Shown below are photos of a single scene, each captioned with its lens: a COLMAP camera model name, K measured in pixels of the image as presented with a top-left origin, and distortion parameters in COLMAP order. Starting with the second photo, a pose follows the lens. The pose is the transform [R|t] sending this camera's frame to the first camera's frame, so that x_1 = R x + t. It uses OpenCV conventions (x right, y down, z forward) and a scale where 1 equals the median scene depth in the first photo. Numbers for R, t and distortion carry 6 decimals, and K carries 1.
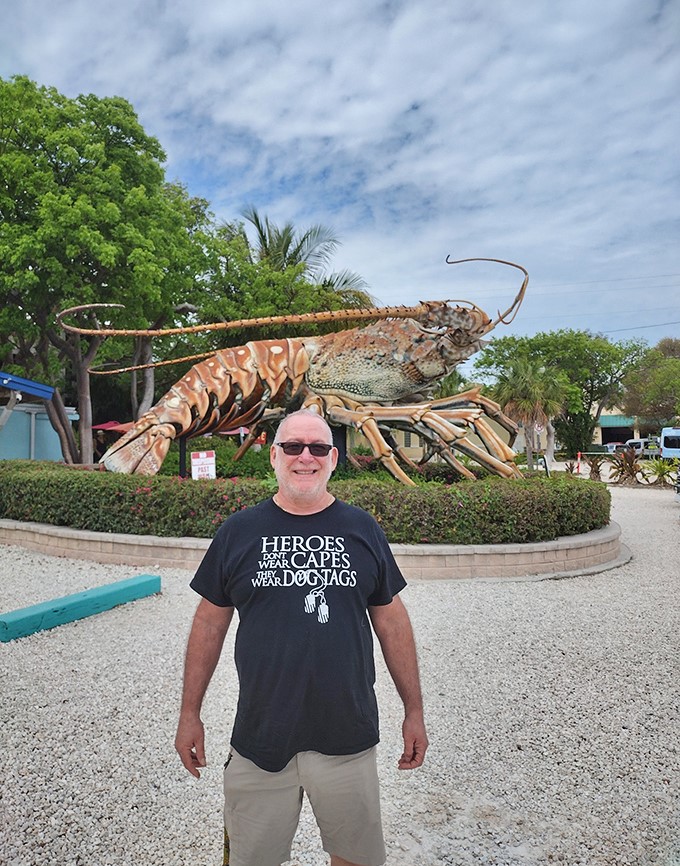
lens RADIAL K [[650.5, 0, 340.0], [0, 650.5, 433.0], [0, 0, 1]] dist [0.060117, -0.000054]
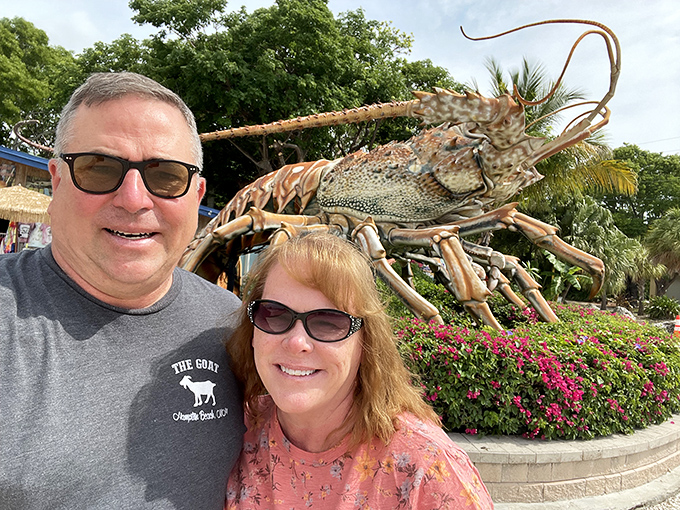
lens RADIAL K [[470.6, 0, 340.0], [0, 470.6, 255.0], [0, 0, 1]] dist [0.039510, -0.000195]
pose [[0.761676, 0.038205, -0.646831, 0.419067], [-0.068961, 0.997370, -0.022295, 0.014593], [0.644278, 0.061587, 0.762307, 0.492734]]
